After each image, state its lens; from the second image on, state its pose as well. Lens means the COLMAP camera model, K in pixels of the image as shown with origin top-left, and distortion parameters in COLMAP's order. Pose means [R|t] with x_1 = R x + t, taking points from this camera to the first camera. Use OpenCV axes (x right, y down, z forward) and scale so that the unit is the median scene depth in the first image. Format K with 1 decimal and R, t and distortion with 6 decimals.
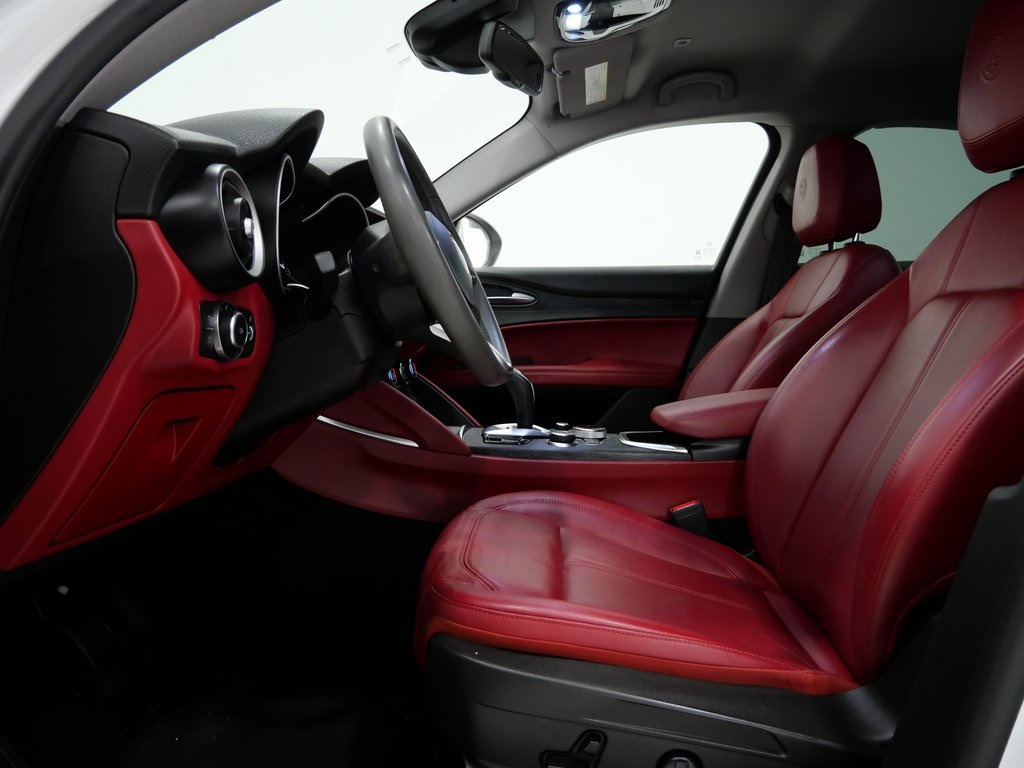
lens RADIAL K [[715.5, 0, 516.1], [0, 715.5, 376.7], [0, 0, 1]] dist [-0.031751, 0.003181]
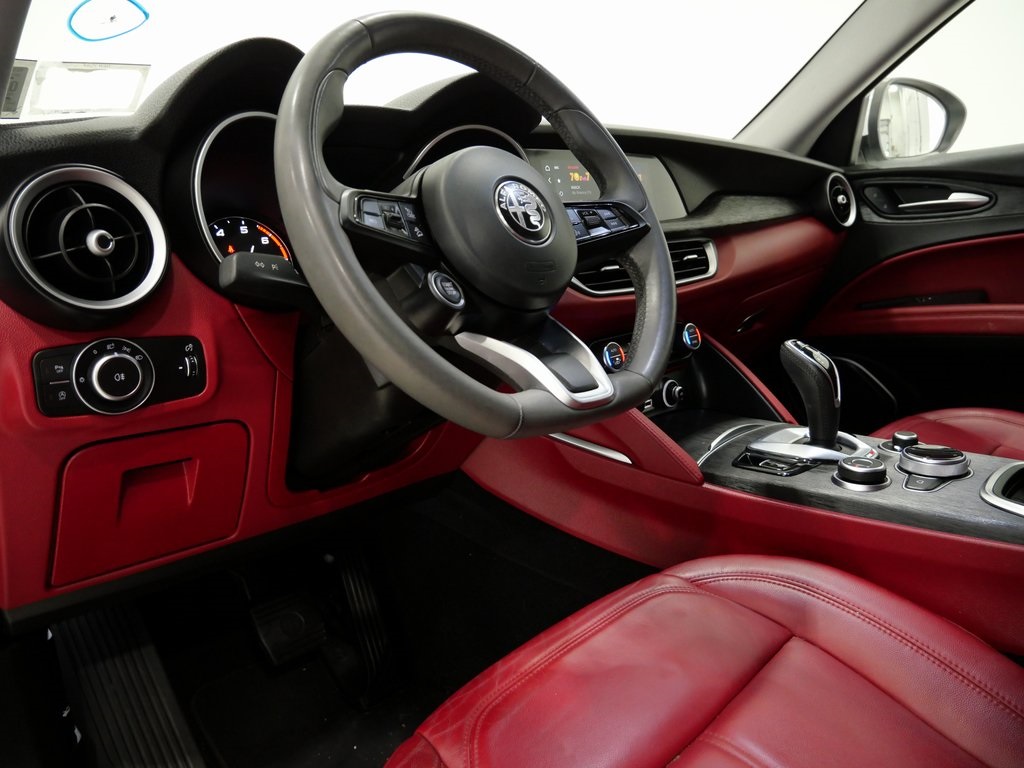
lens RADIAL K [[715.5, 0, 506.9], [0, 715.5, 391.0], [0, 0, 1]] dist [-0.031751, 0.003181]
pose [[0.759598, 0.056680, -0.647918, 0.218216], [0.037022, 0.990812, 0.130081, -0.066760], [0.649338, -0.122797, 0.750521, 0.400041]]
